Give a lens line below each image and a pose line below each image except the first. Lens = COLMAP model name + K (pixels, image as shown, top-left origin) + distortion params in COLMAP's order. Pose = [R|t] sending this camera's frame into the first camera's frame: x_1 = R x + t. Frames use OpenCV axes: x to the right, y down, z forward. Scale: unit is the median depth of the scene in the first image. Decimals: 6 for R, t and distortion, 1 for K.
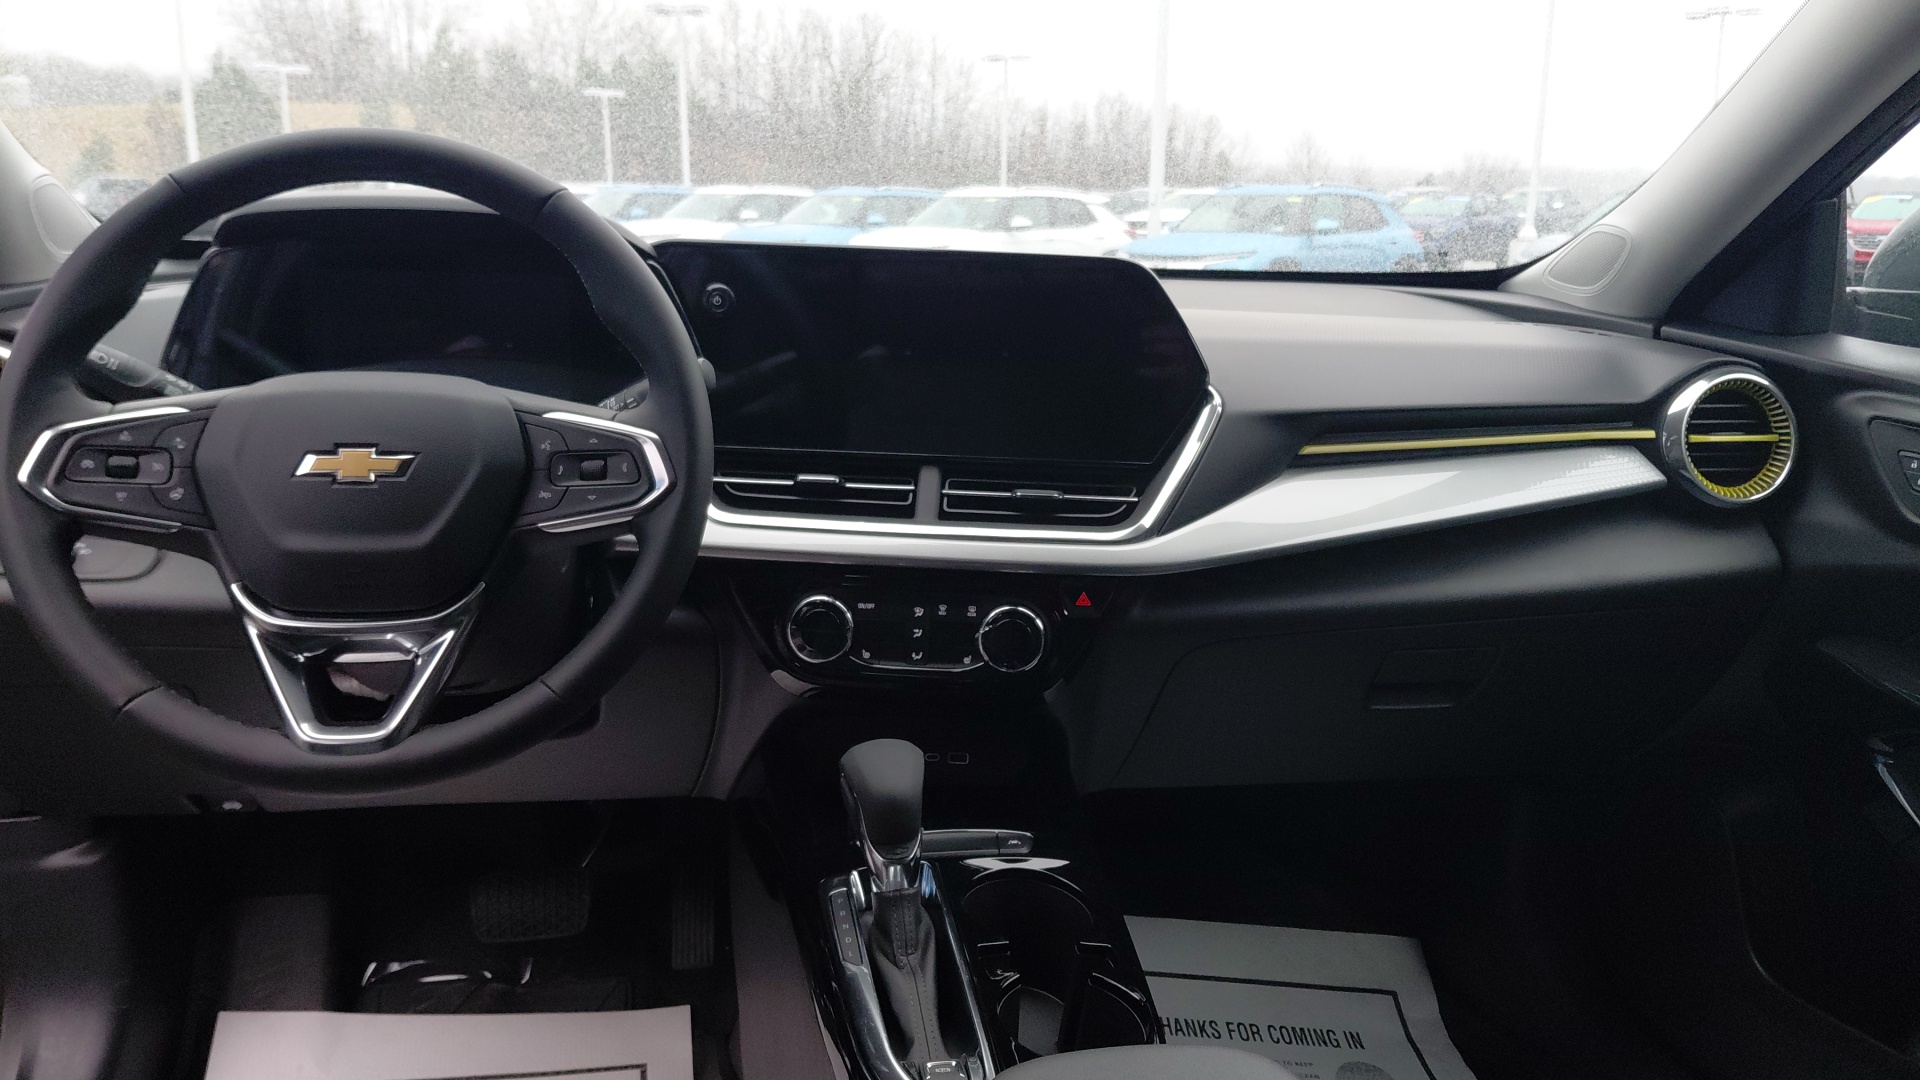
lens RADIAL K [[1384.8, 0, 956.1], [0, 1384.8, 561.4], [0, 0, 1]] dist [0.123315, -0.256565]
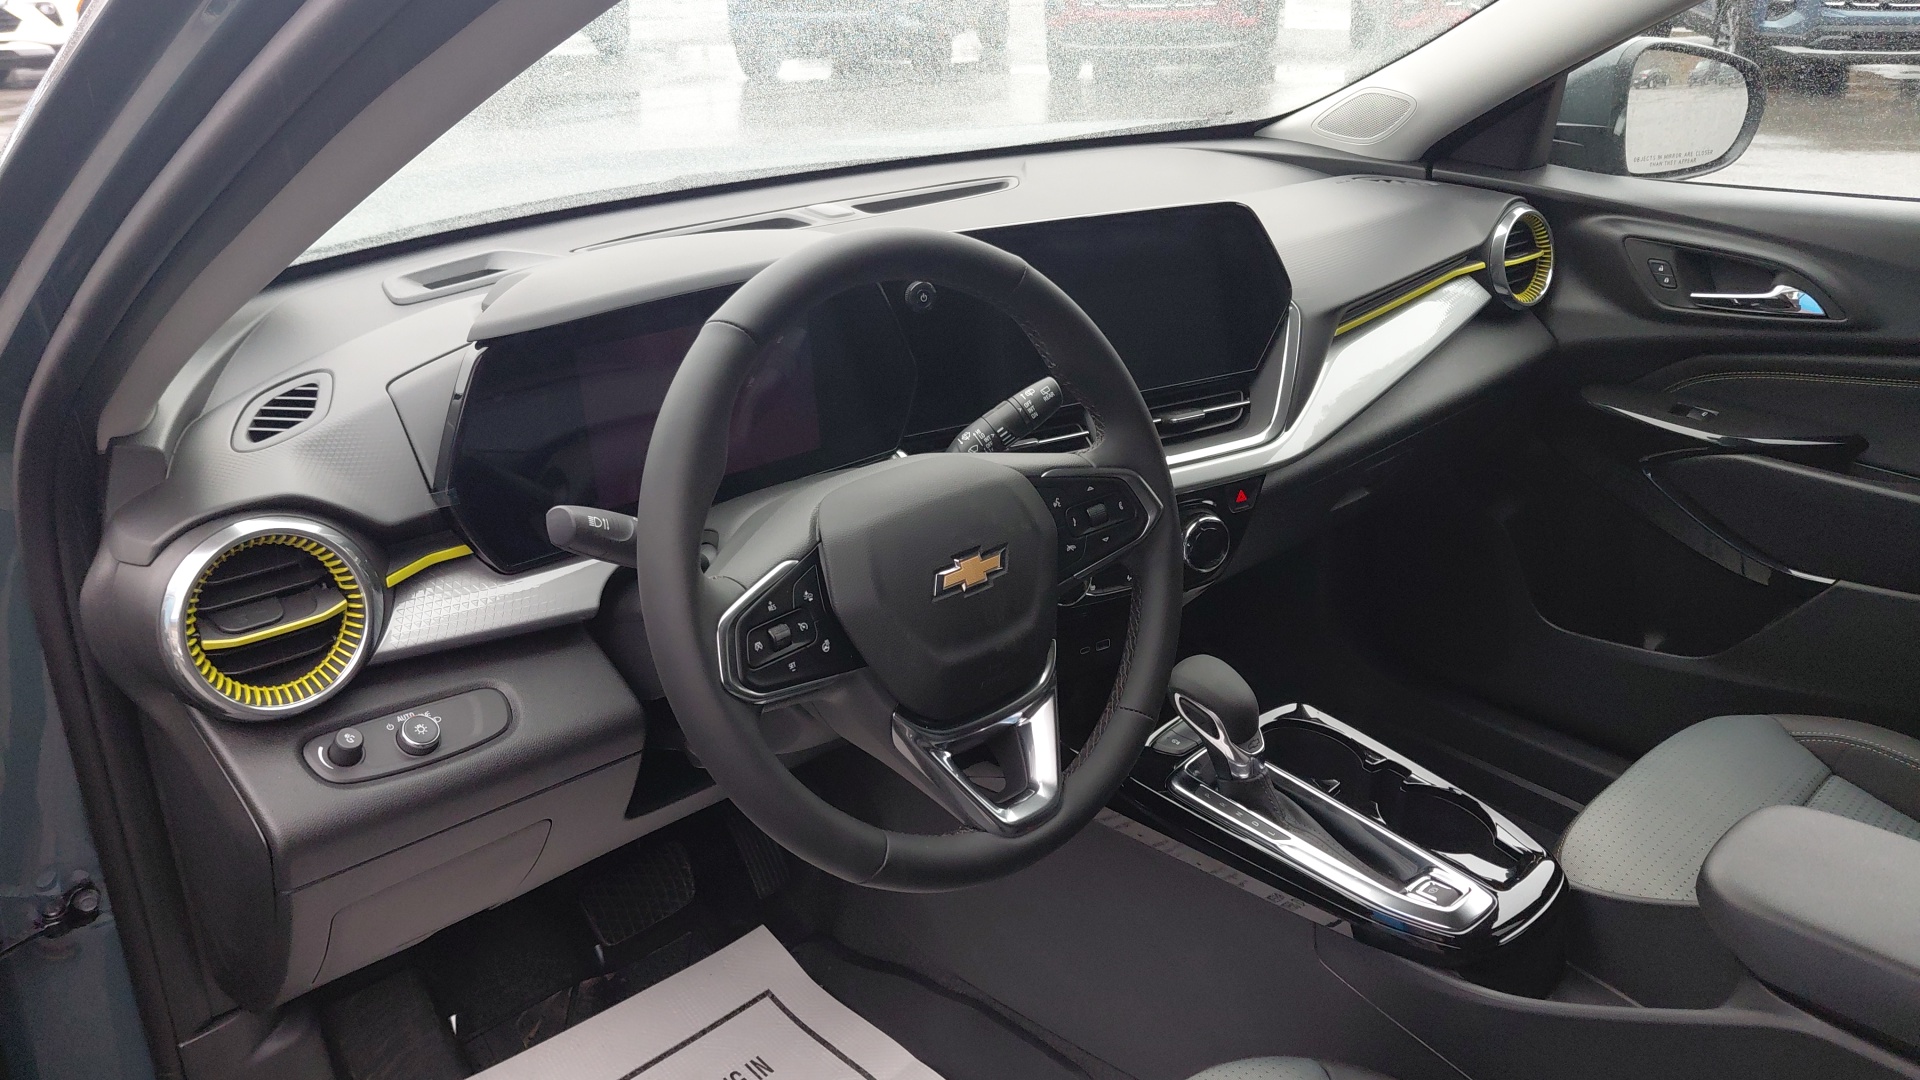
lens RADIAL K [[1384.8, 0, 956.1], [0, 1384.8, 561.4], [0, 0, 1]] dist [0.123315, -0.256565]
pose [[0.842363, -0.258132, 0.473067, -0.698623], [0.158292, 0.957613, 0.240667, -0.246109], [-0.515140, -0.127847, 0.847518, 0.100720]]
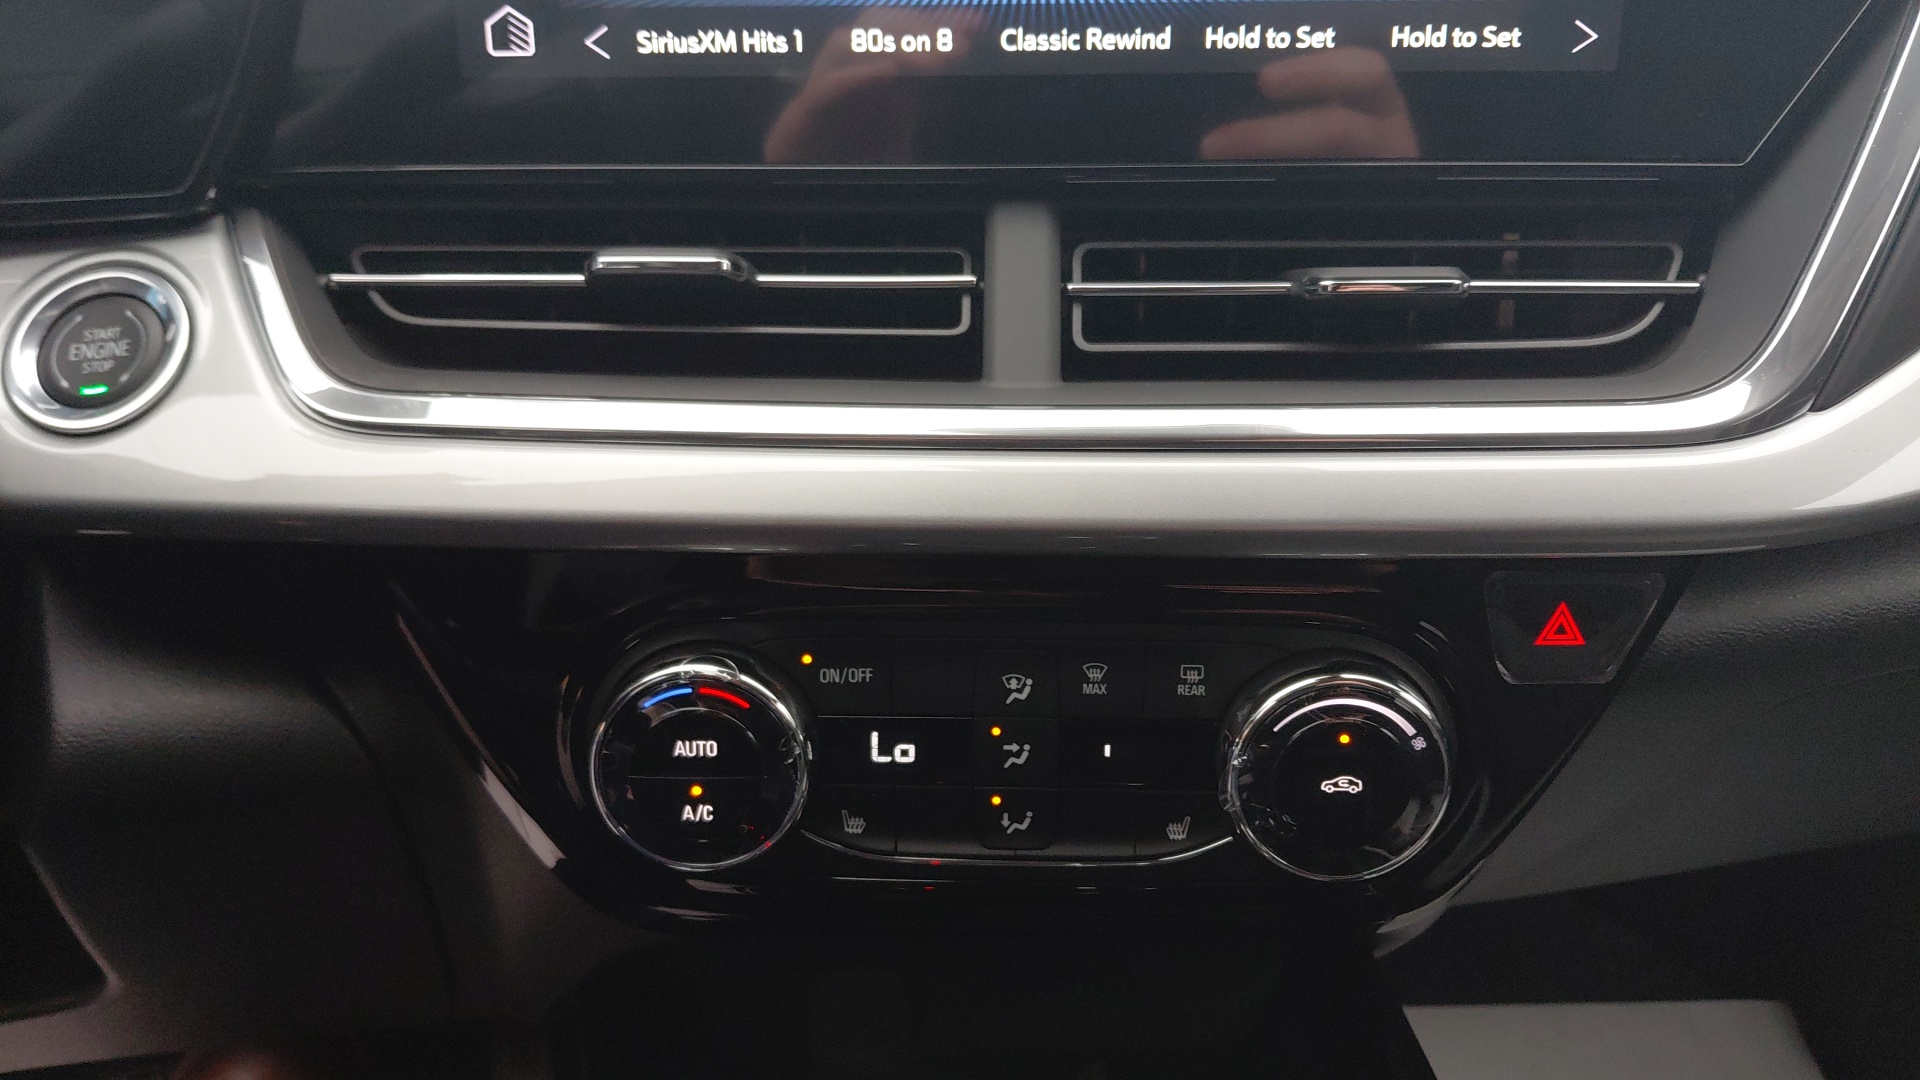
lens RADIAL K [[1384.8, 0, 956.1], [0, 1384.8, 561.4], [0, 0, 1]] dist [0.123315, -0.256565]
pose [[0.998331, -0.049694, 0.029436, -0.048355], [0.044504, 0.986698, 0.156354, -0.040657], [-0.036814, -0.154782, 0.987262, 0.699628]]
